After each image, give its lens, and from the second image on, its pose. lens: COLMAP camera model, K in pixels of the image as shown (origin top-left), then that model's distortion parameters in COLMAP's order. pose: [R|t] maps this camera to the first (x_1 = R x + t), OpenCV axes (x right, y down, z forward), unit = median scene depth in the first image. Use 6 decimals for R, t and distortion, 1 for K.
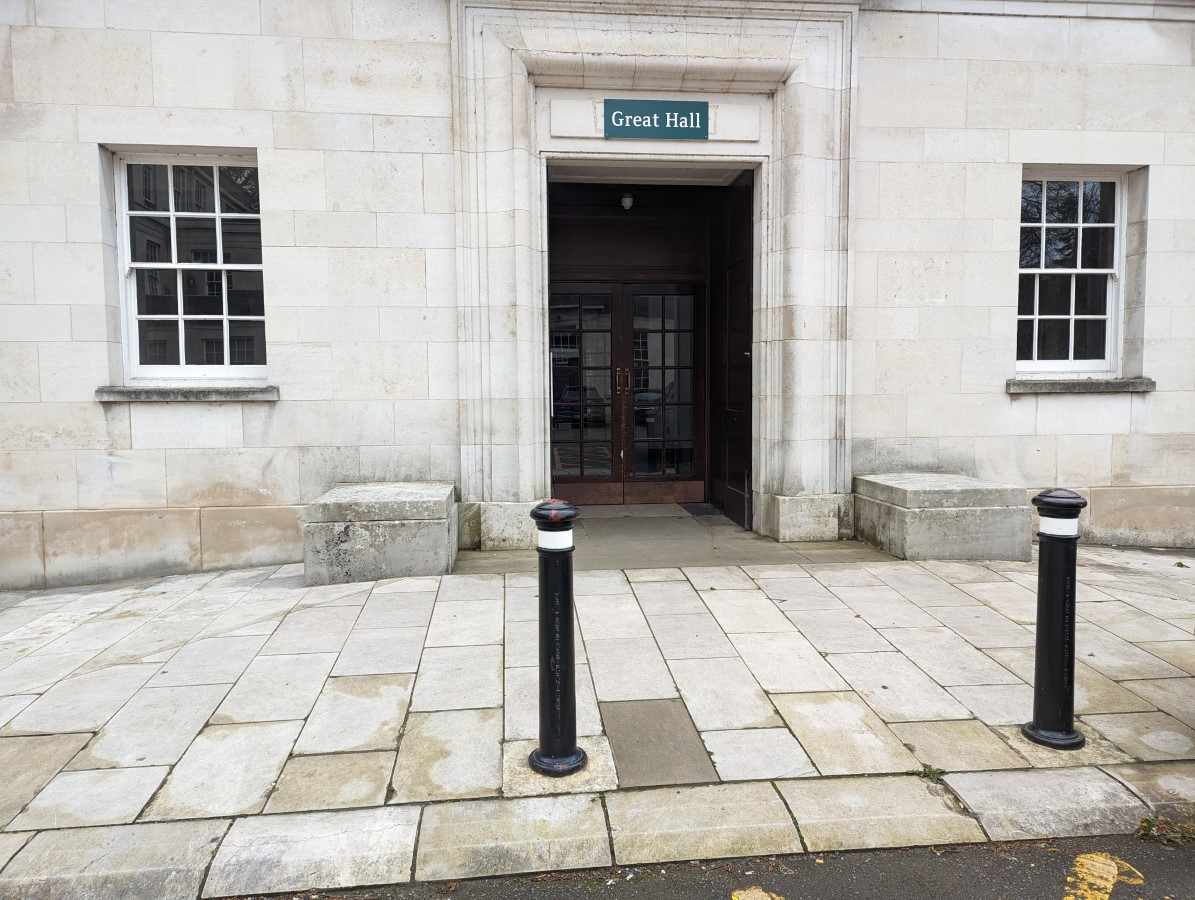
lens RADIAL K [[858.8, 0, 597.5], [0, 858.8, 450.0], [0, 0, 1]] dist [0.066438, -0.057198]
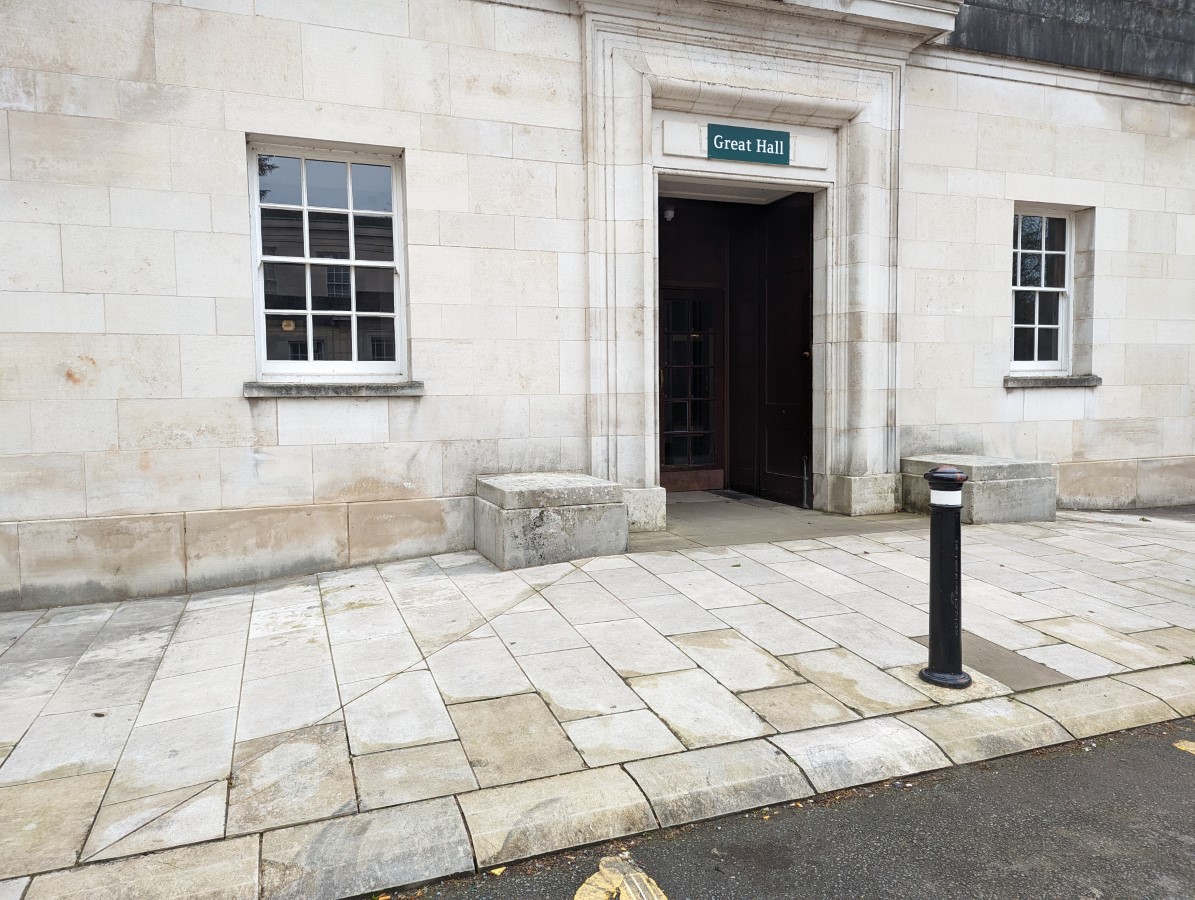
lens RADIAL K [[858.8, 0, 597.5], [0, 858.8, 450.0], [0, 0, 1]] dist [0.066438, -0.057198]
pose [[0.966370, -0.020808, 0.256312, -0.433866], [0.022084, 0.999754, -0.002103, 0.013733], [-0.256206, 0.007693, 0.966592, -0.036567]]
